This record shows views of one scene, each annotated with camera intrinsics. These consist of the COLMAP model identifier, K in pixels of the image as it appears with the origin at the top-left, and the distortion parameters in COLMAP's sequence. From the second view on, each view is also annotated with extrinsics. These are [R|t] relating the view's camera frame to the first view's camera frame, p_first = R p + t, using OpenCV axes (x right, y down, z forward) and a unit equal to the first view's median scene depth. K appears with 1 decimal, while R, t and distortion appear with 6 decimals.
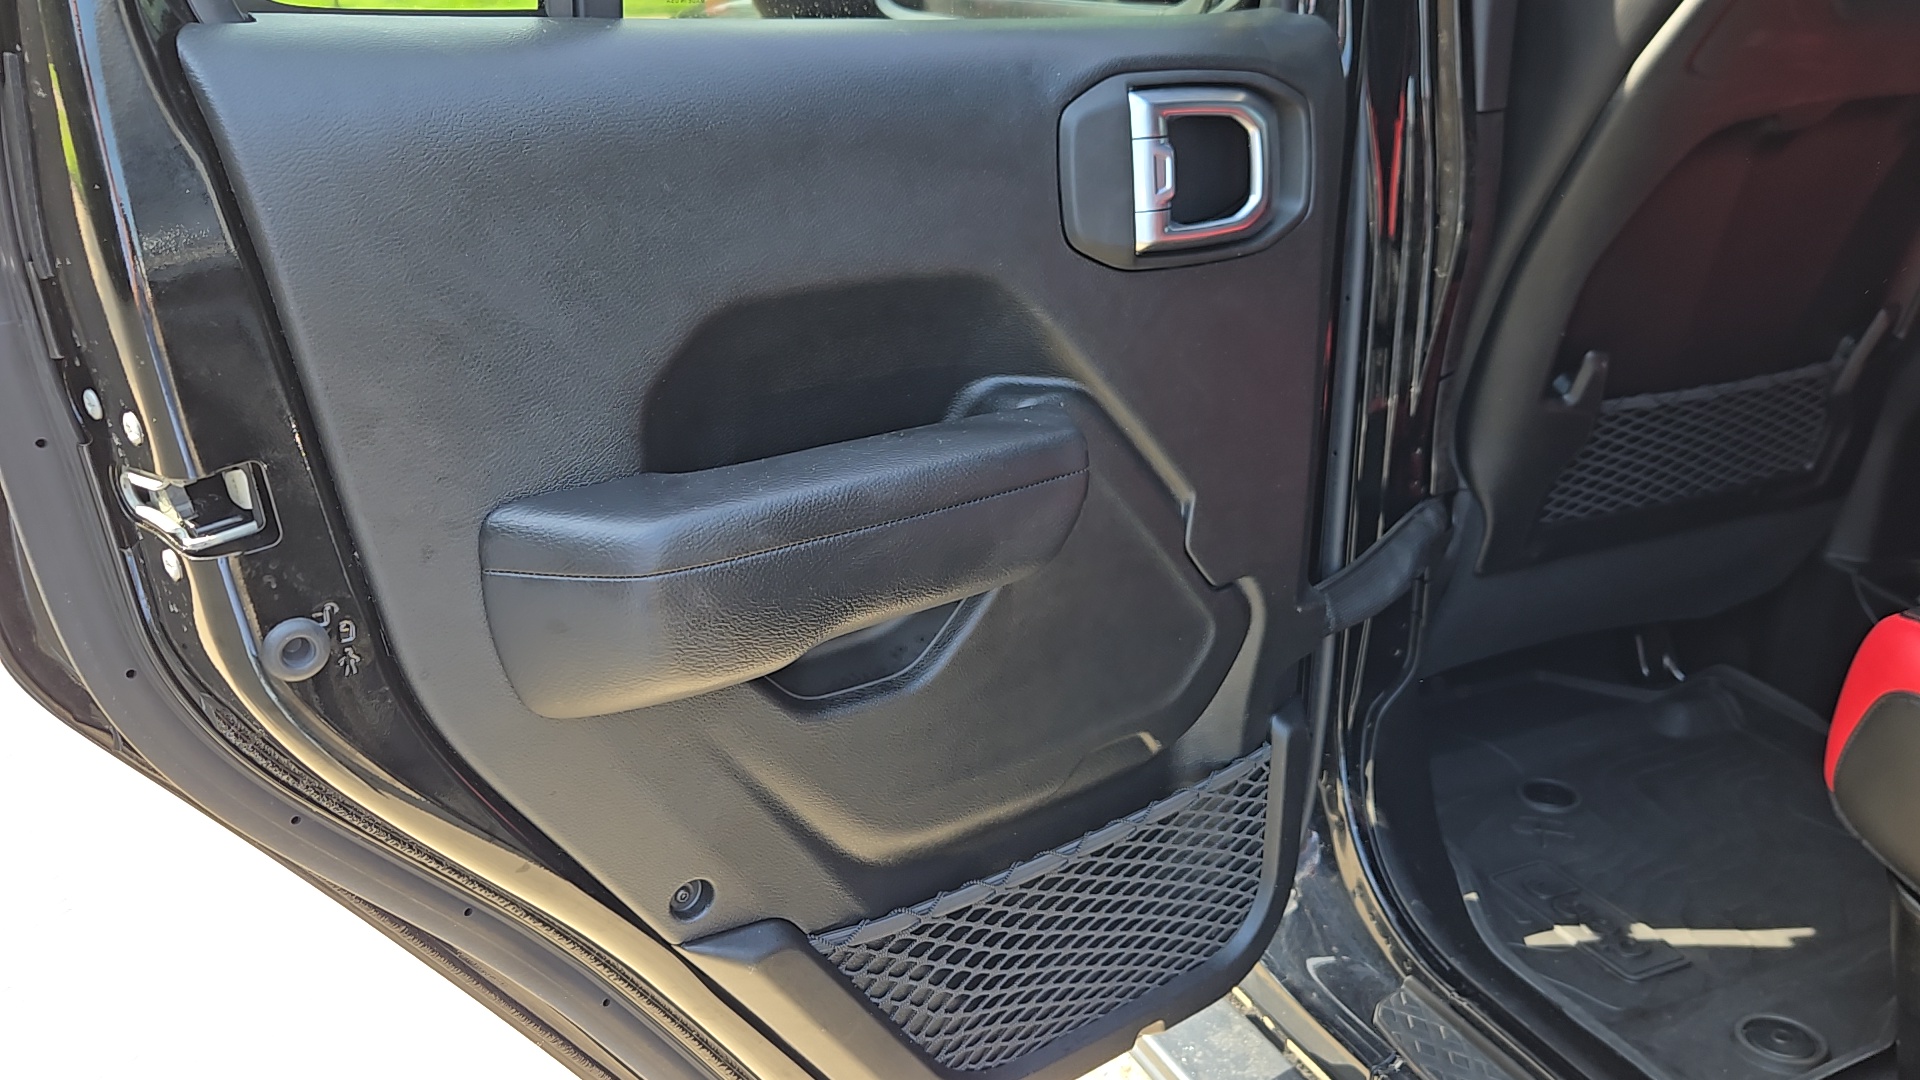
lens RADIAL K [[1608.3, 0, 948.3], [0, 1608.3, 541.5], [0, 0, 1]] dist [0.010977, -0.006552]
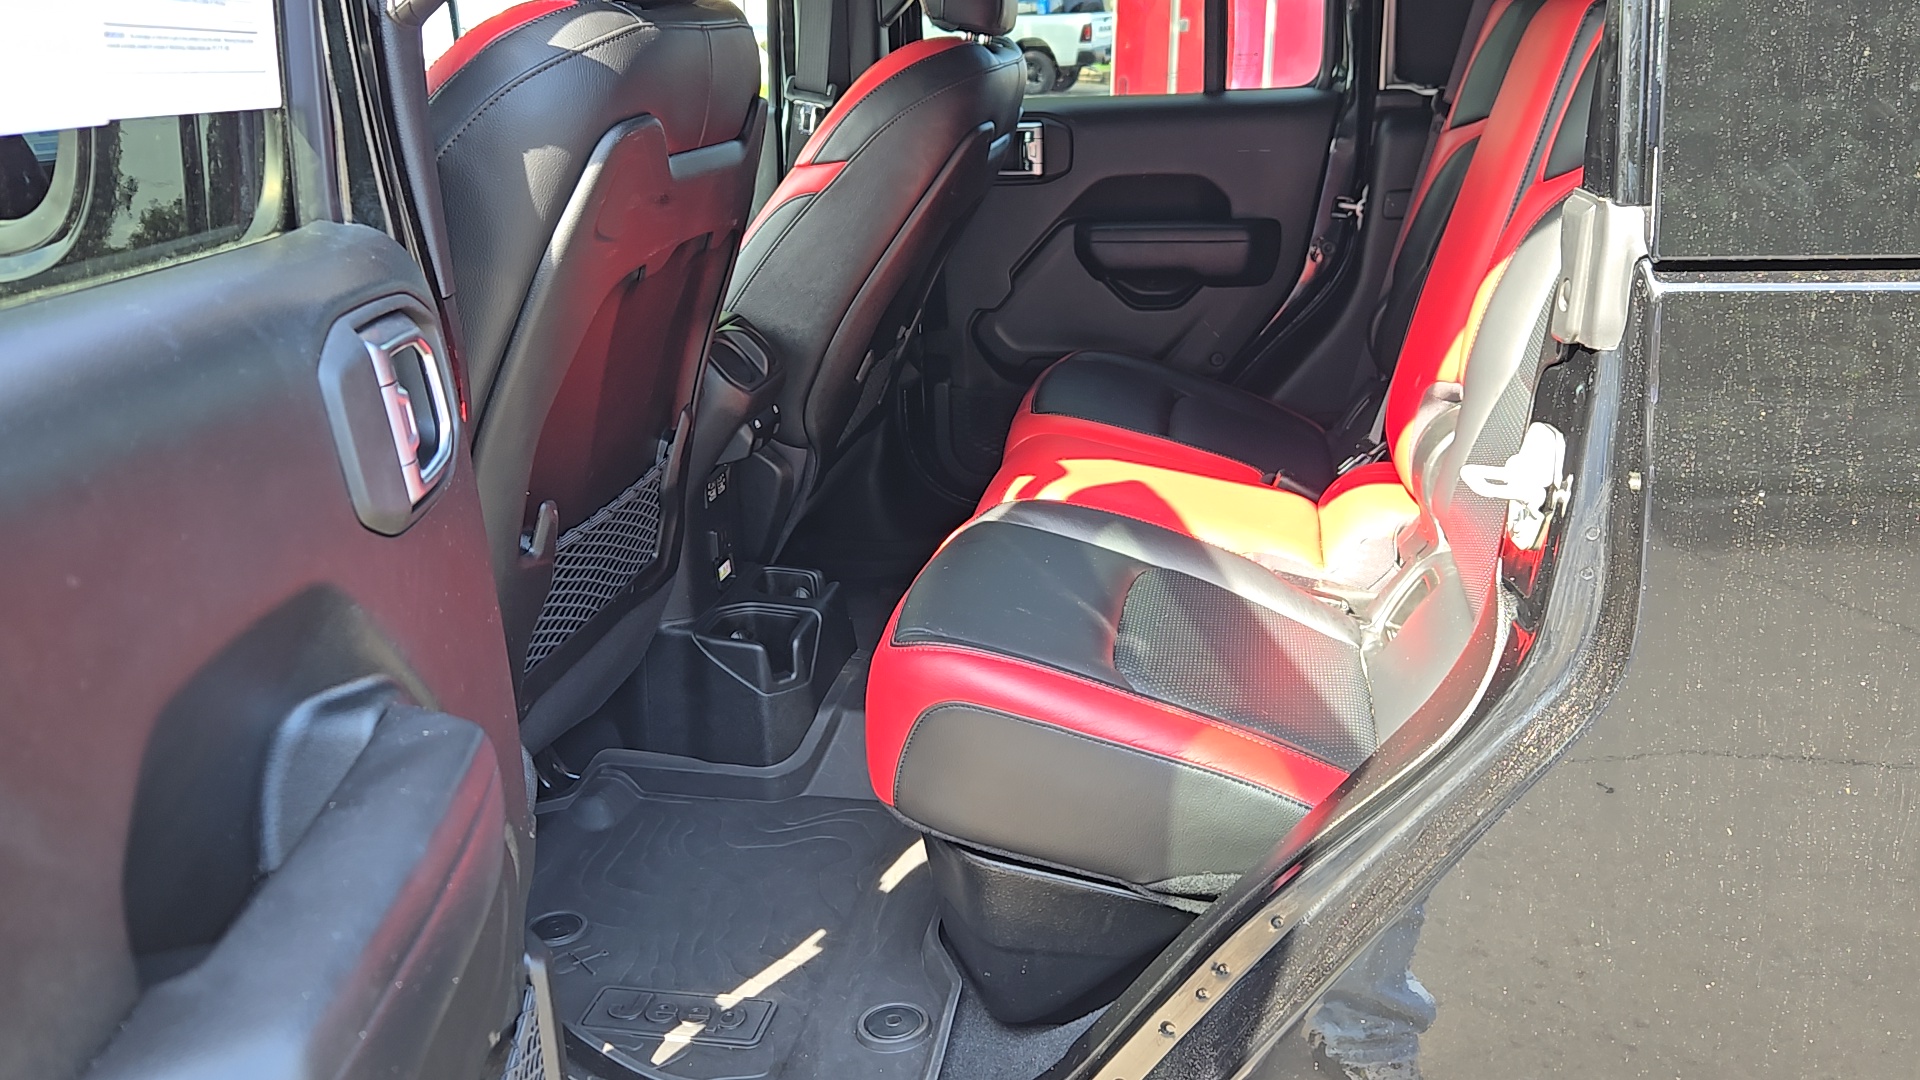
lens RADIAL K [[1608.3, 0, 948.3], [0, 1608.3, 541.5], [0, 0, 1]] dist [0.010977, -0.006552]
pose [[0.571309, -0.251637, 0.781207, -0.252884], [0.307442, 0.948150, 0.080574, -0.092031], [-0.760976, 0.194143, 0.619050, 0.155652]]
